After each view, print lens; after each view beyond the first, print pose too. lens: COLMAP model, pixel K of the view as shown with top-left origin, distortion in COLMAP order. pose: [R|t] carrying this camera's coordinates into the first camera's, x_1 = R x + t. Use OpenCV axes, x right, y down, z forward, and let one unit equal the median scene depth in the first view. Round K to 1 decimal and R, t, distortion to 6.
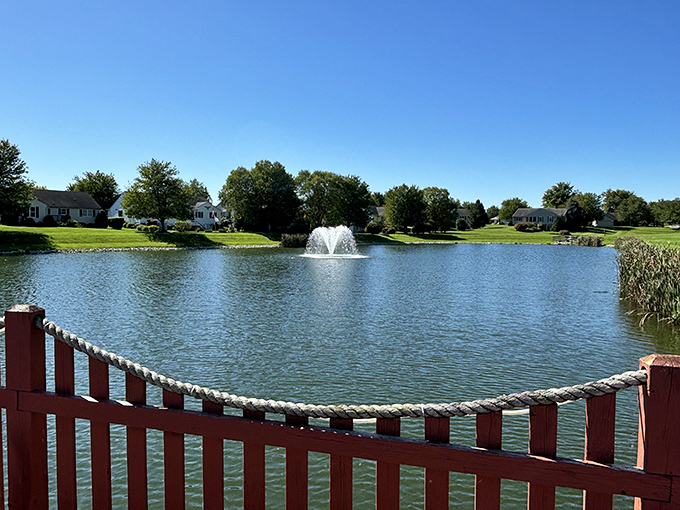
lens RADIAL K [[464.8, 0, 340.0], [0, 464.8, 255.3], [0, 0, 1]] dist [-0.005182, -0.003897]
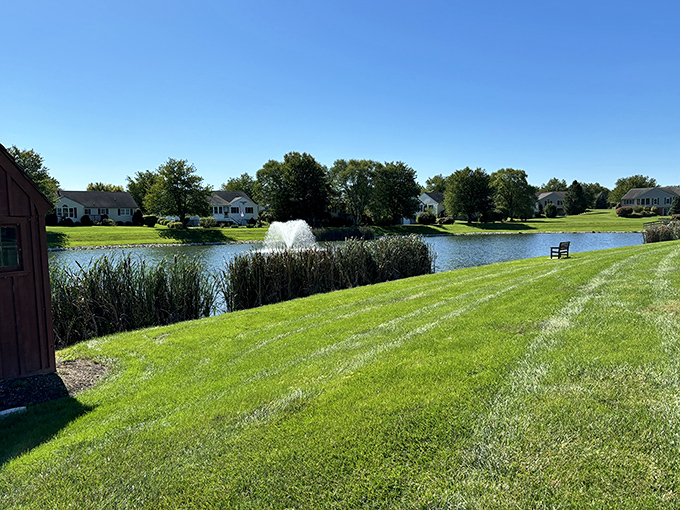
lens RADIAL K [[528.3, 0, 340.3], [0, 528.3, 253.0], [0, 0, 1]] dist [0.033767, -0.002668]
pose [[0.972209, -0.011512, -0.233833, 0.172511], [0.012859, 0.999908, 0.004238, 0.002420], [0.233763, -0.007127, 0.972267, -0.046204]]
